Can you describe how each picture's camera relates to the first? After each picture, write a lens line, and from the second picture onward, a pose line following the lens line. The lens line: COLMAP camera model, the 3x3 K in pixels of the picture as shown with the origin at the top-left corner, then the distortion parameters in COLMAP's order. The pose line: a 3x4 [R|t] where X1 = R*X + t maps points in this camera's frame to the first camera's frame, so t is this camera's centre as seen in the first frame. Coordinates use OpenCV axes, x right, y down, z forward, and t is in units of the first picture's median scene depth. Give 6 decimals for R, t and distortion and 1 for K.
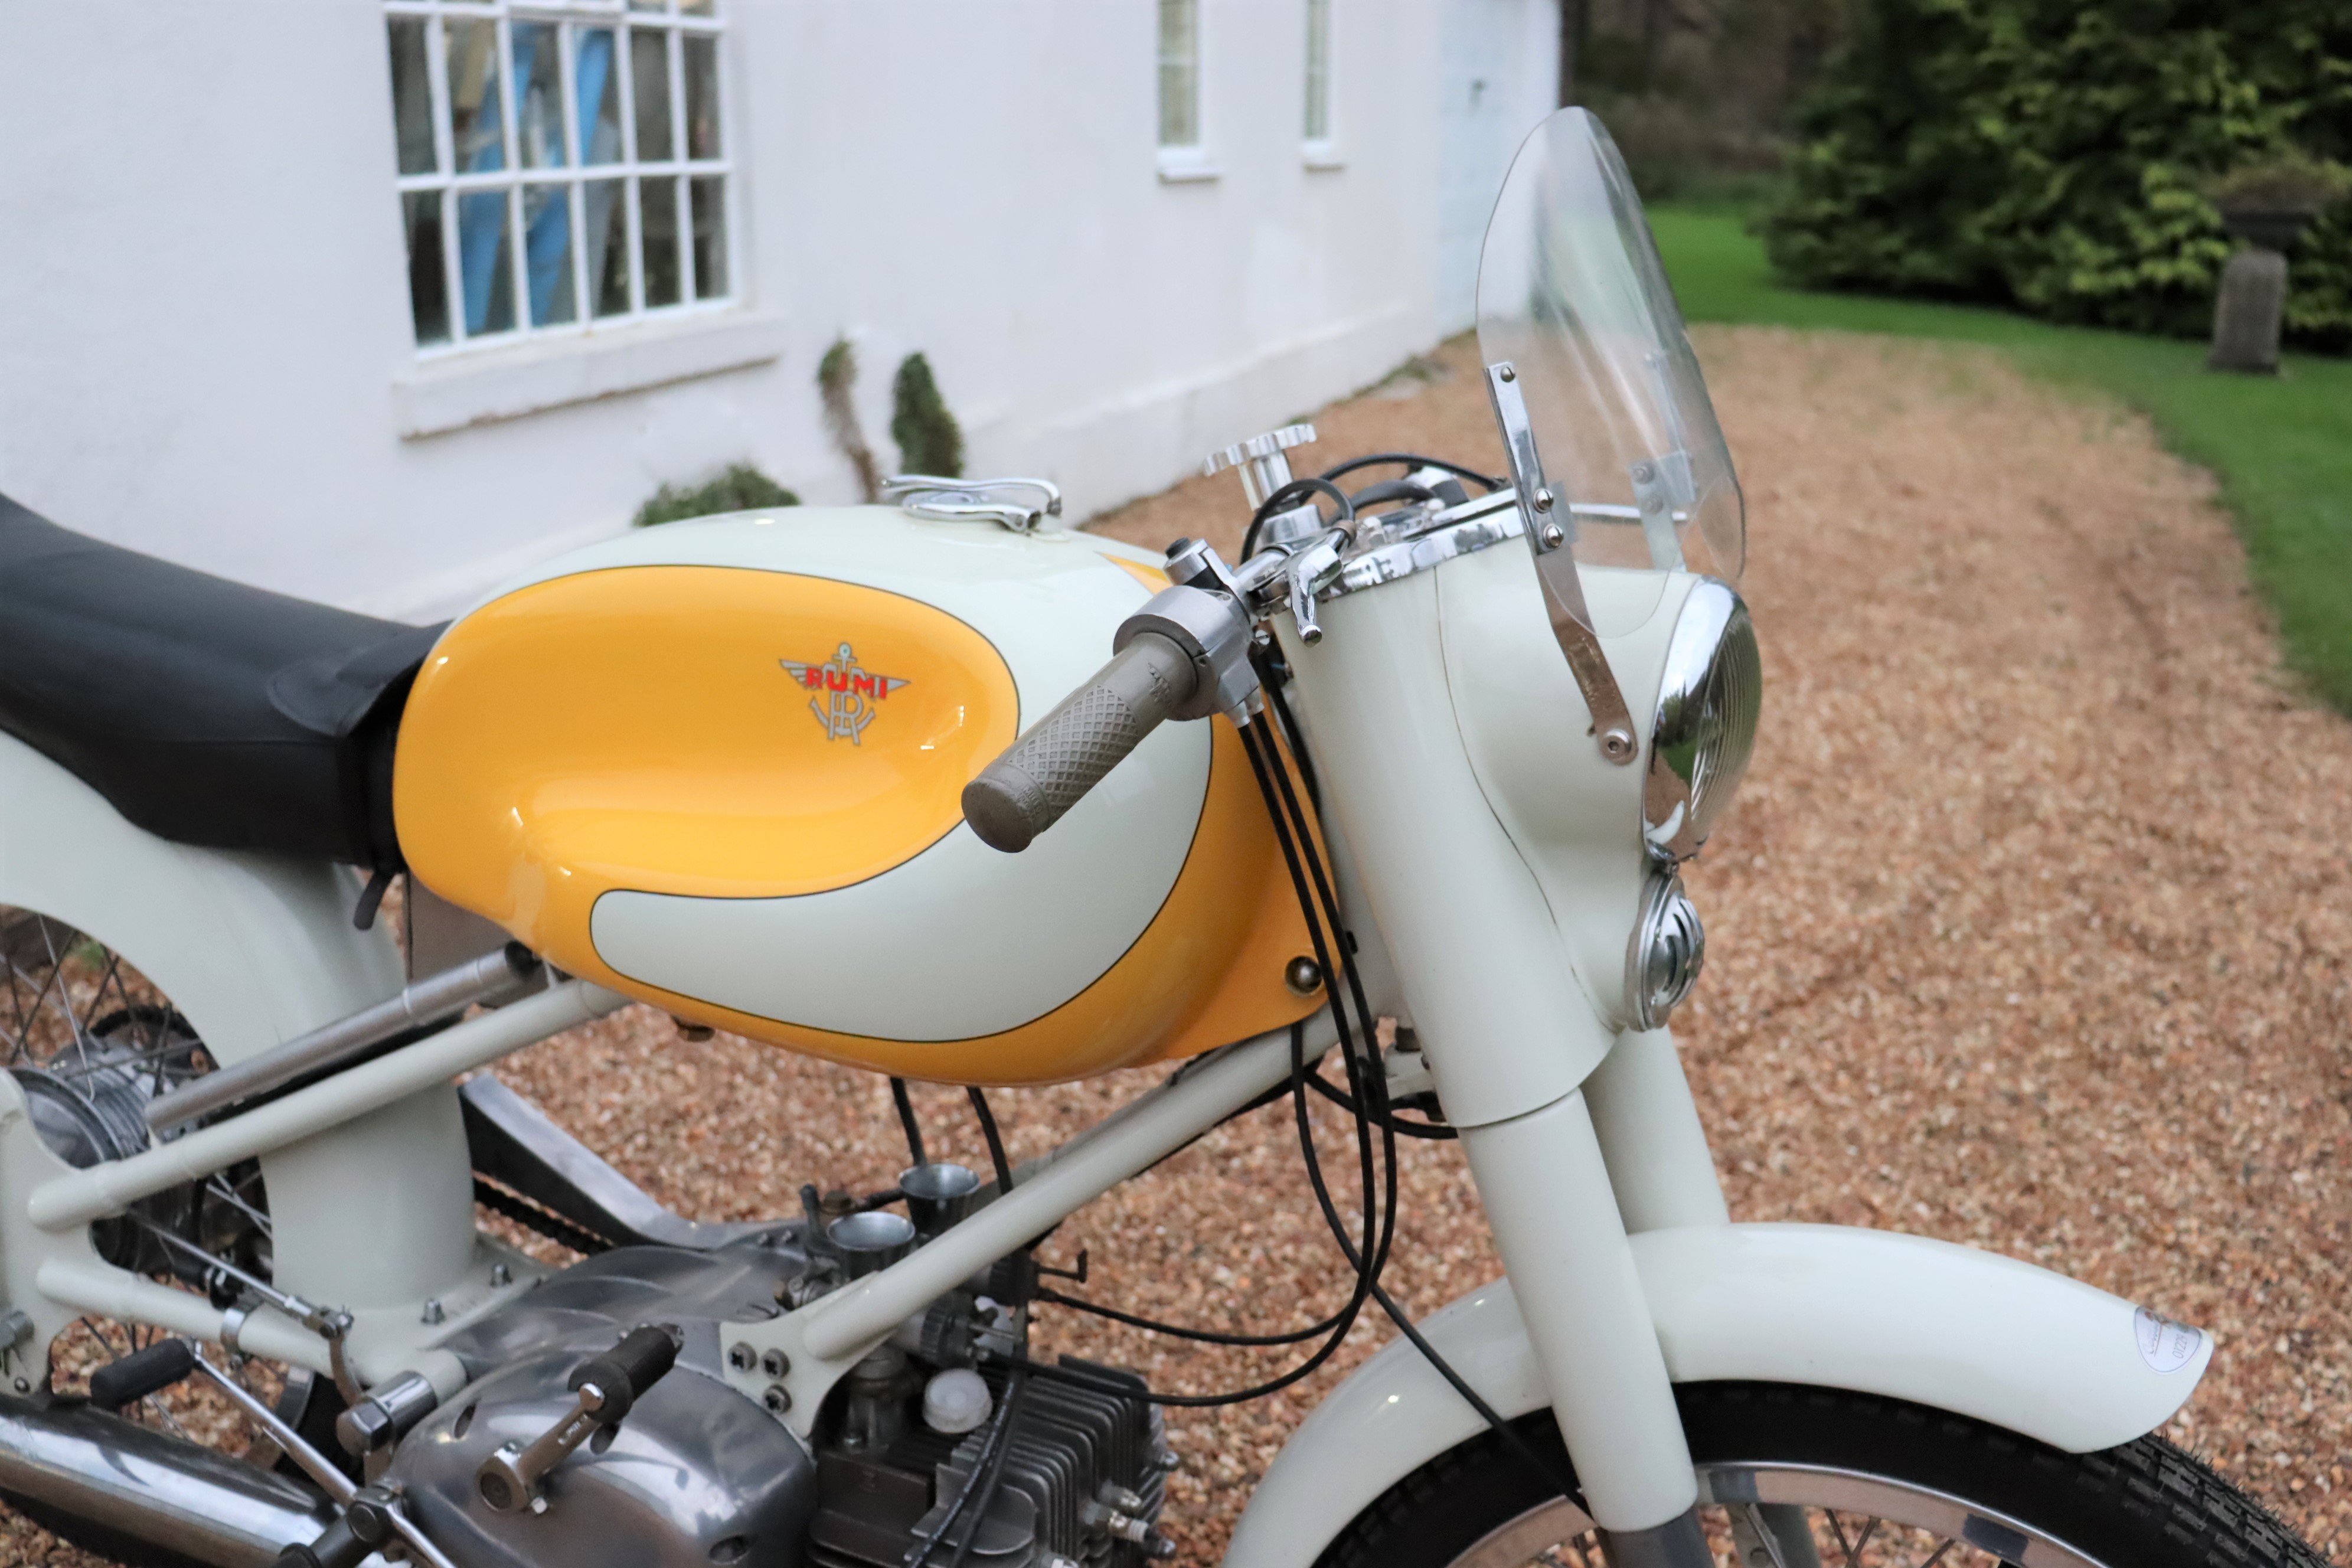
lens RADIAL K [[2308.2, 0, 1169.4], [0, 2308.2, 783.8], [0, 0, 1]] dist [-0.136134, 0.000000]
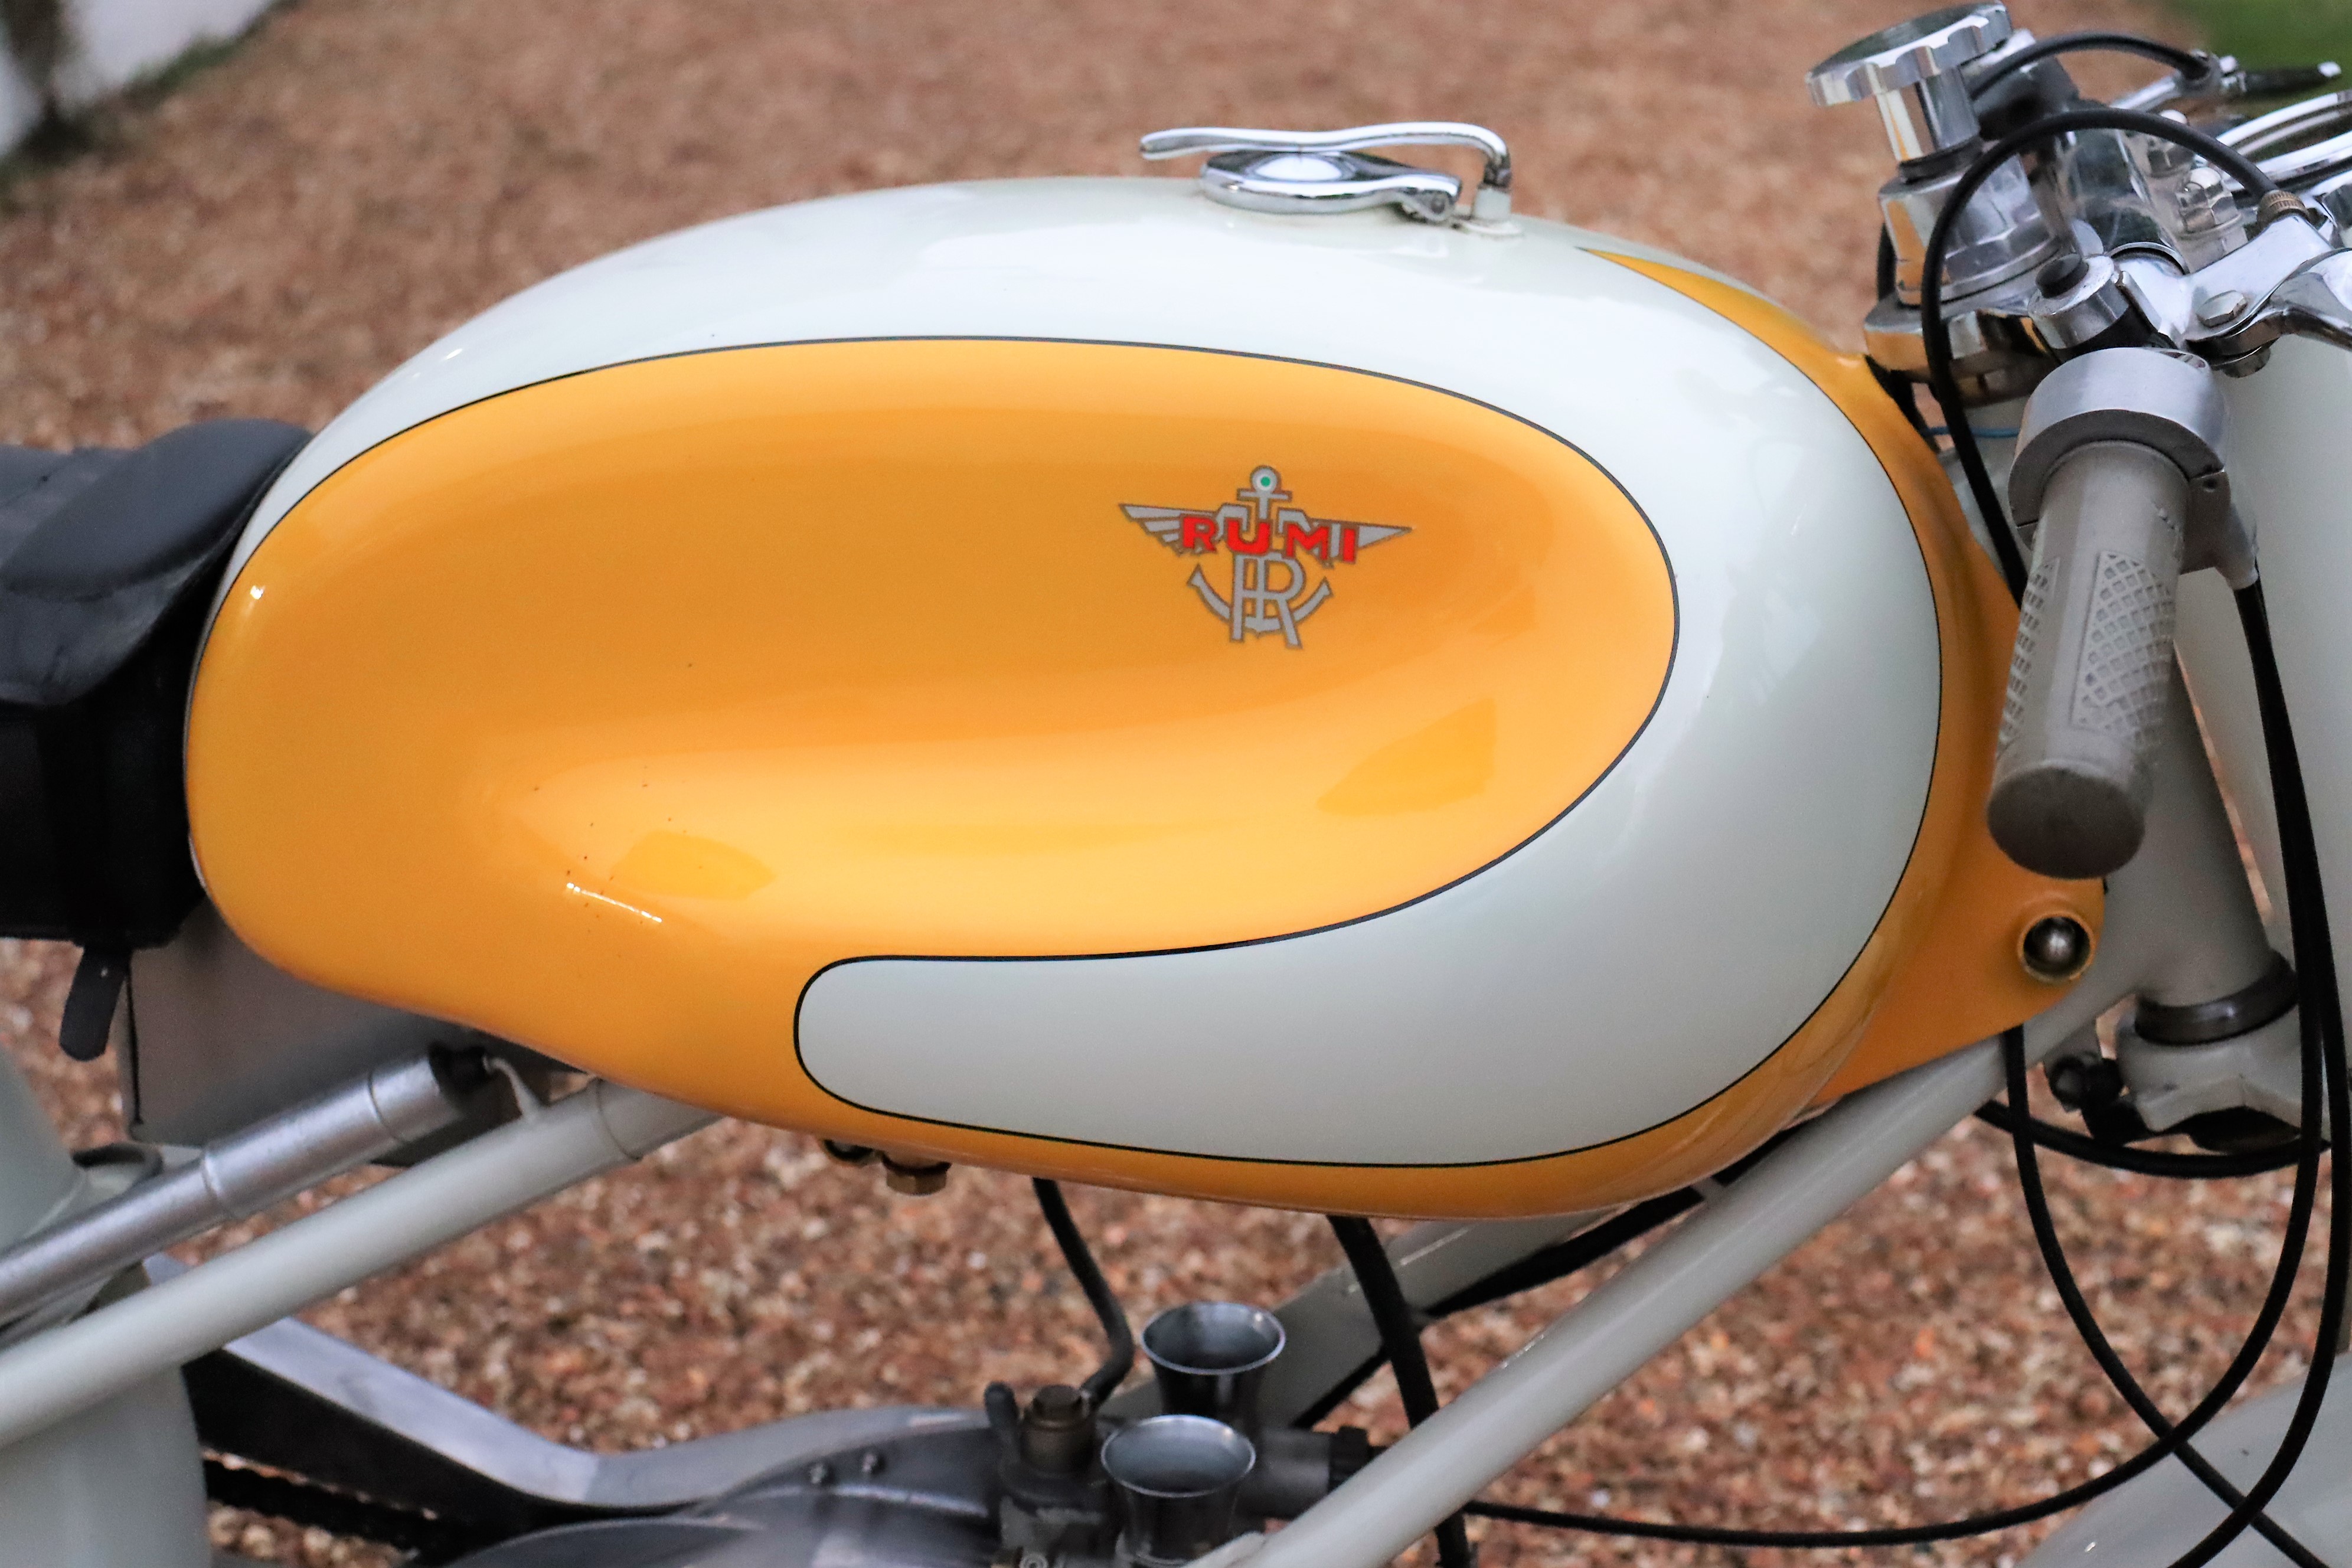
lens RADIAL K [[3662.0, 0, 1181.9], [0, 3662.0, 784.3], [0, 0, 1]] dist [0.019121, 0.000000]
pose [[0.965277, -0.121852, 0.231066, -0.341081], [0.096198, 0.988193, 0.119253, -0.084963], [-0.242869, -0.092885, 0.965602, 0.139373]]
